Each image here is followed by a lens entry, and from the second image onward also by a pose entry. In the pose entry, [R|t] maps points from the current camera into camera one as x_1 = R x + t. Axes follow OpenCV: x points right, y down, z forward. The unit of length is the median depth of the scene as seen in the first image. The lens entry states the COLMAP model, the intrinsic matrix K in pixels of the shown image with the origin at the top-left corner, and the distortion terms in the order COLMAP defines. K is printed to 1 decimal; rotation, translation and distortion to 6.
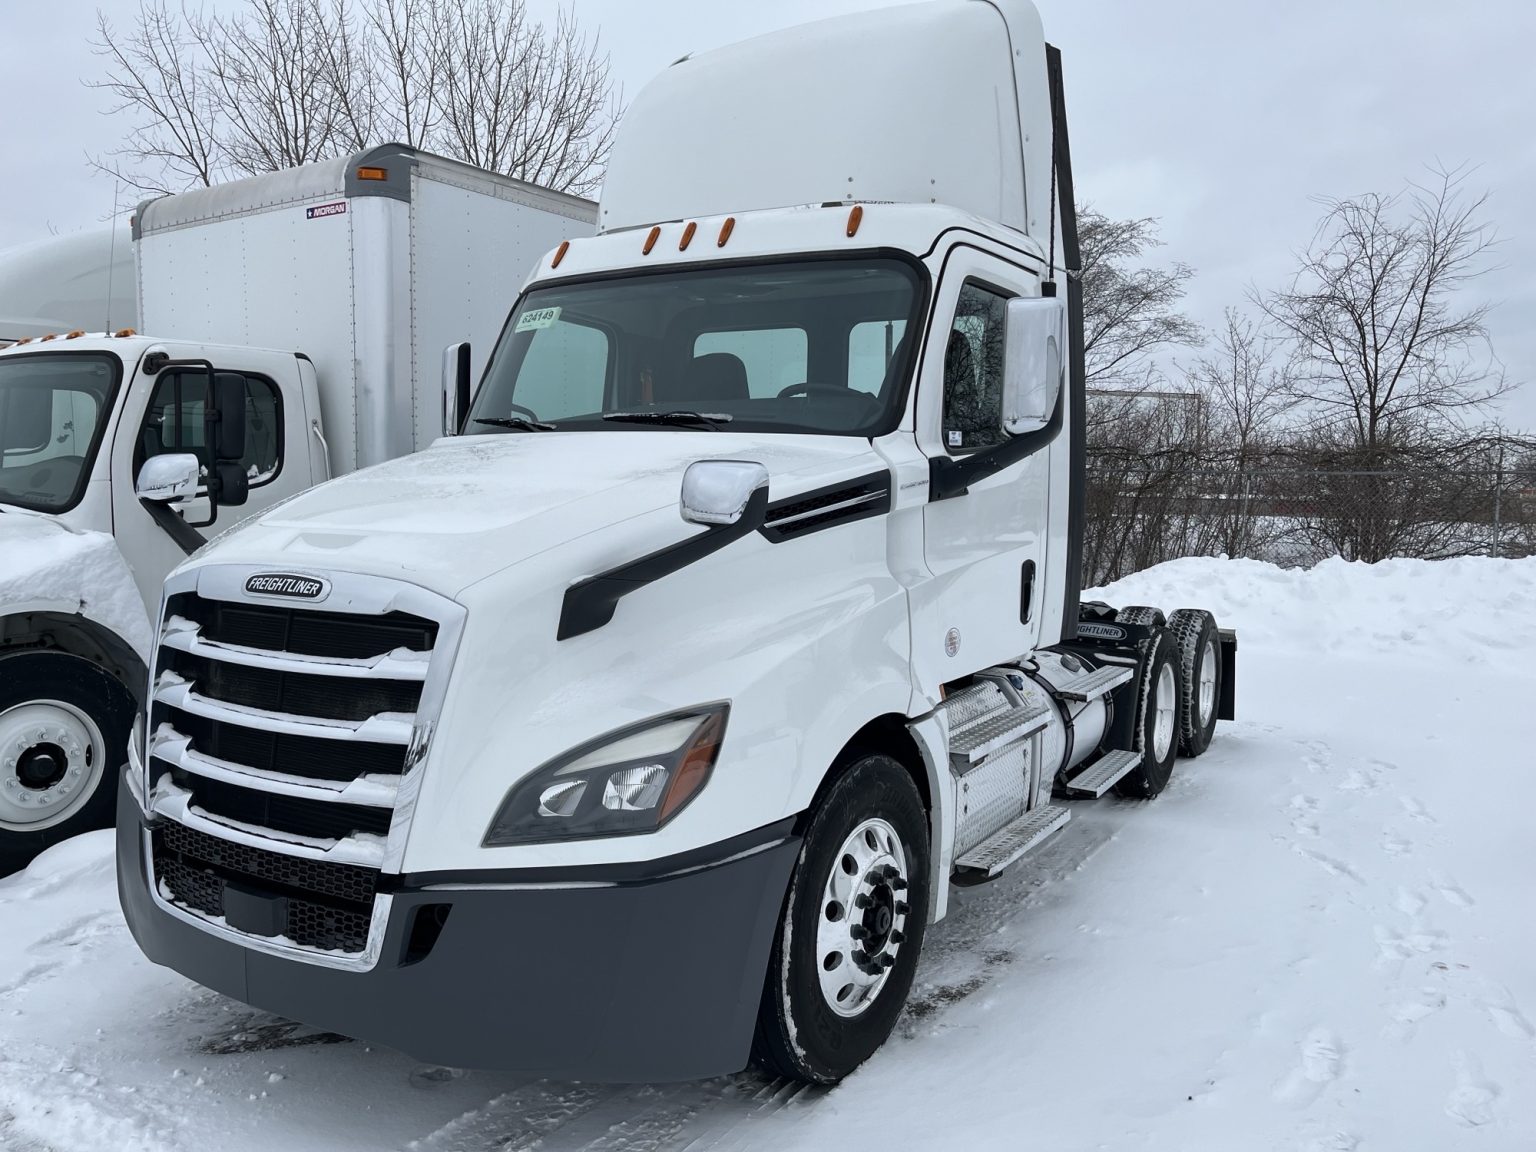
lens RADIAL K [[1185.8, 0, 760.8], [0, 1185.8, 576.1], [0, 0, 1]] dist [0.009781, 0.001630]
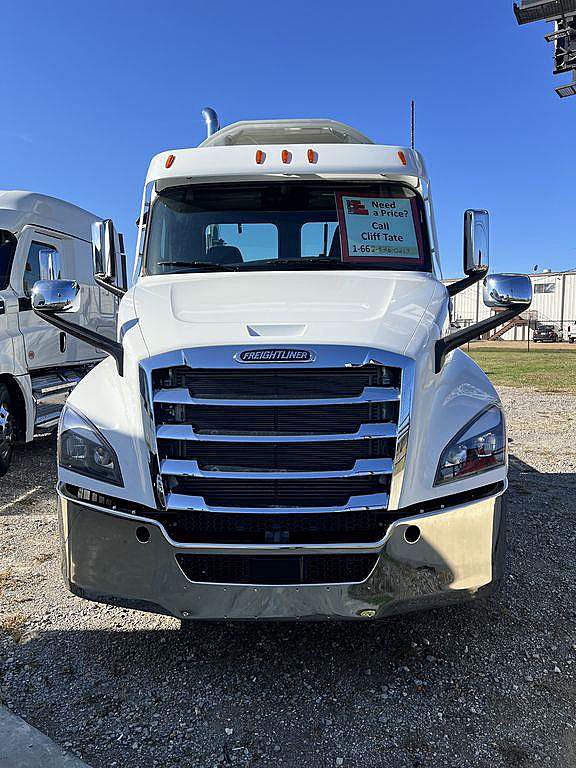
lens RADIAL K [[573.8, 0, 288.0], [0, 573.8, 384.0], [0, 0, 1]] dist [0.009708, 0.002533]
pose [[0.865464, -0.078567, 0.494772, -0.766181], [0.060777, 0.996797, 0.051973, 0.007016], [-0.497271, -0.014910, 0.867467, 0.303453]]
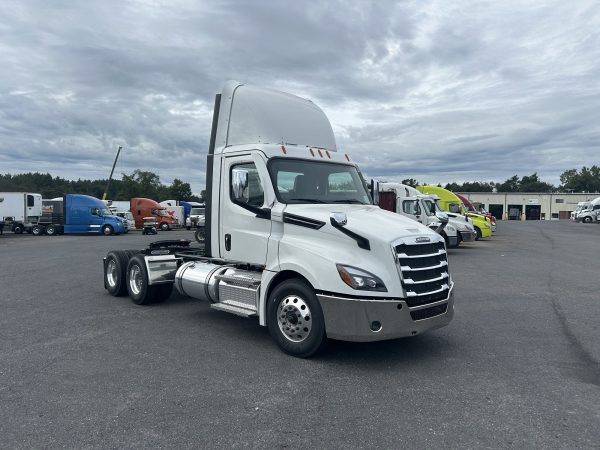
lens RADIAL K [[463.2, 0, 297.2], [0, 463.2, 225.1], [0, 0, 1]] dist [0.009781, 0.001630]
pose [[0.288030, -0.042437, 0.956681, -2.311424], [0.071003, 0.997214, 0.022858, -0.130662], [-0.954985, 0.061343, 0.290241, 0.925473]]
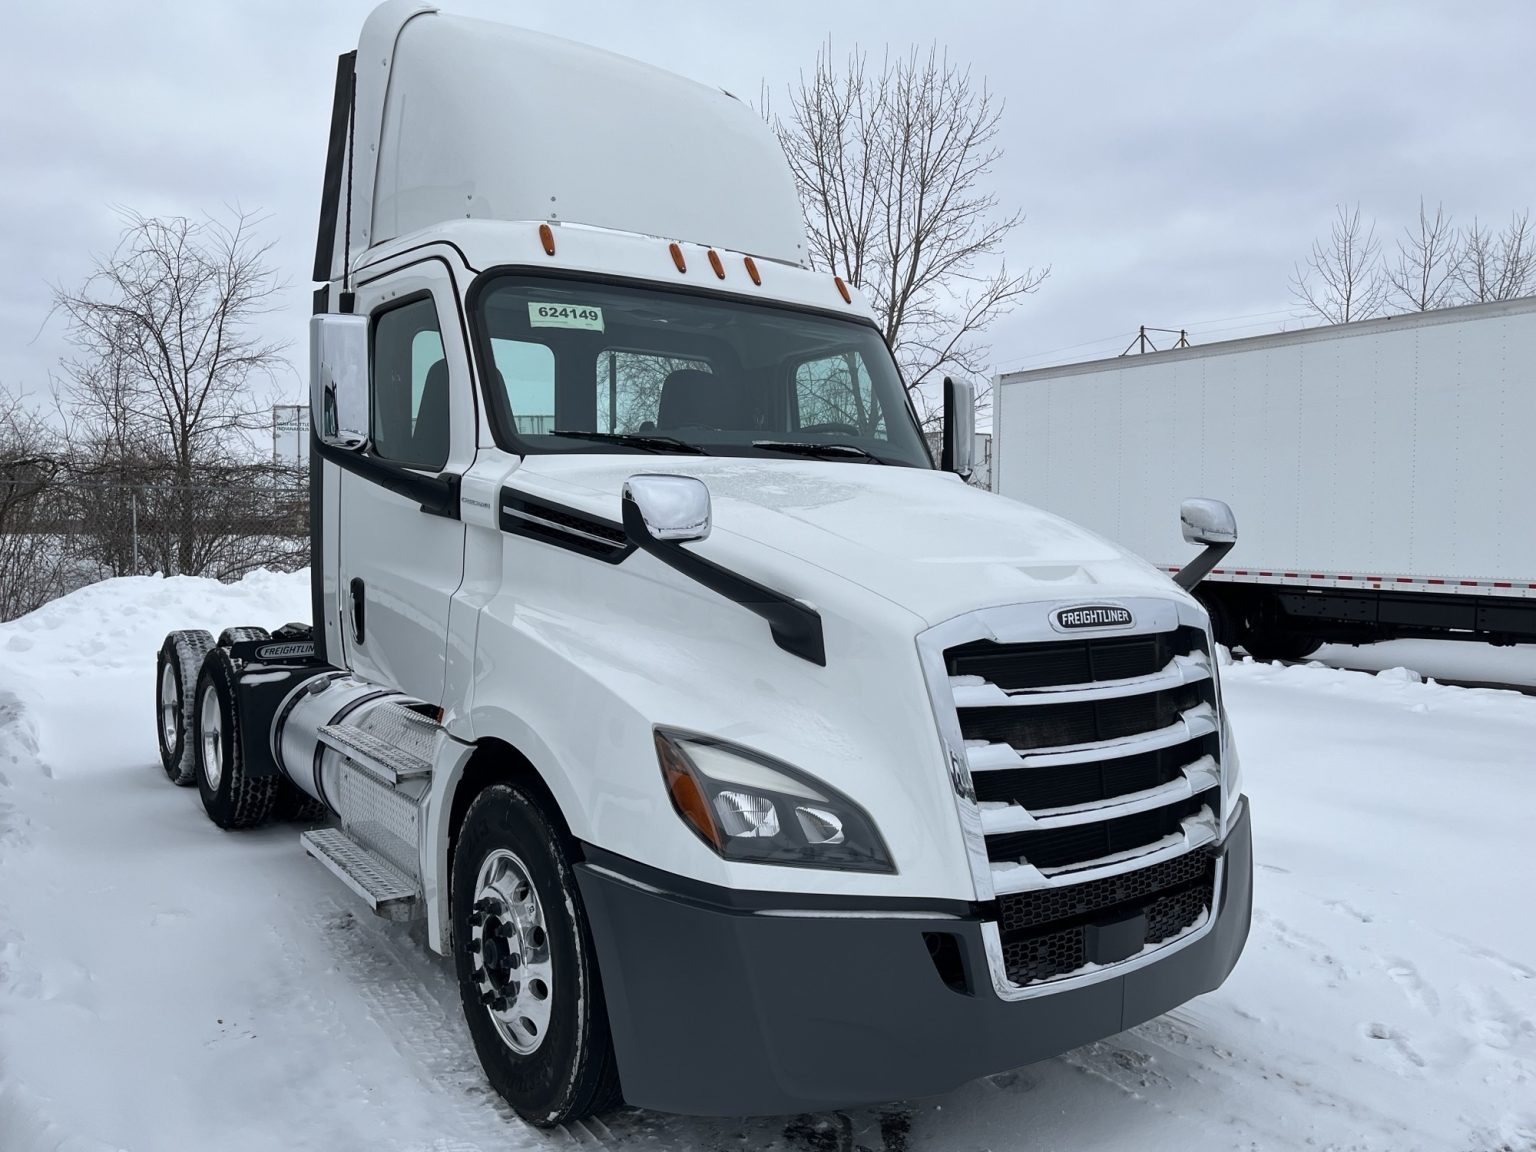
lens RADIAL K [[1185.8, 0, 760.8], [0, 1185.8, 576.1], [0, 0, 1]] dist [0.009781, 0.001630]
pose [[0.371719, -0.055299, 0.926697, -1.432997], [0.063746, 0.997389, 0.033948, -0.079228], [-0.926154, 0.046454, 0.374273, 0.868783]]
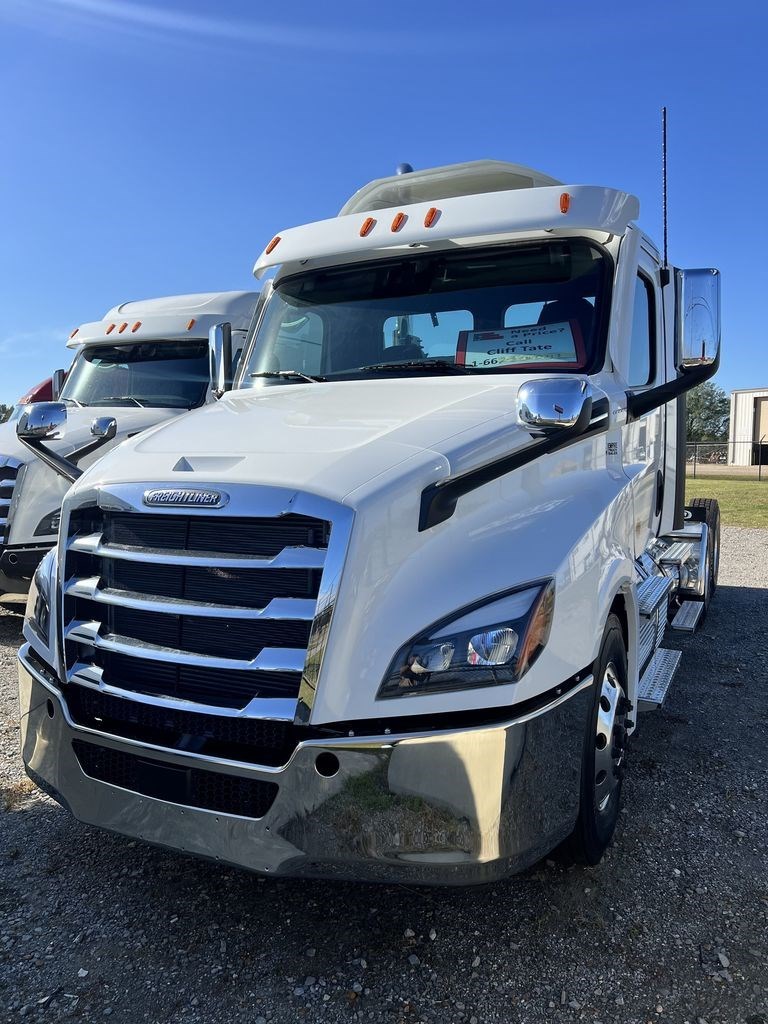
lens RADIAL K [[769.4, 0, 372.6], [0, 769.4, 507.6], [0, 0, 1]] dist [0.002569, -0.005513]
pose [[0.995848, -0.033505, 0.084640, -0.269133], [0.032780, 0.999413, 0.009944, 0.017218], [-0.084924, -0.007128, 0.996362, 0.182379]]
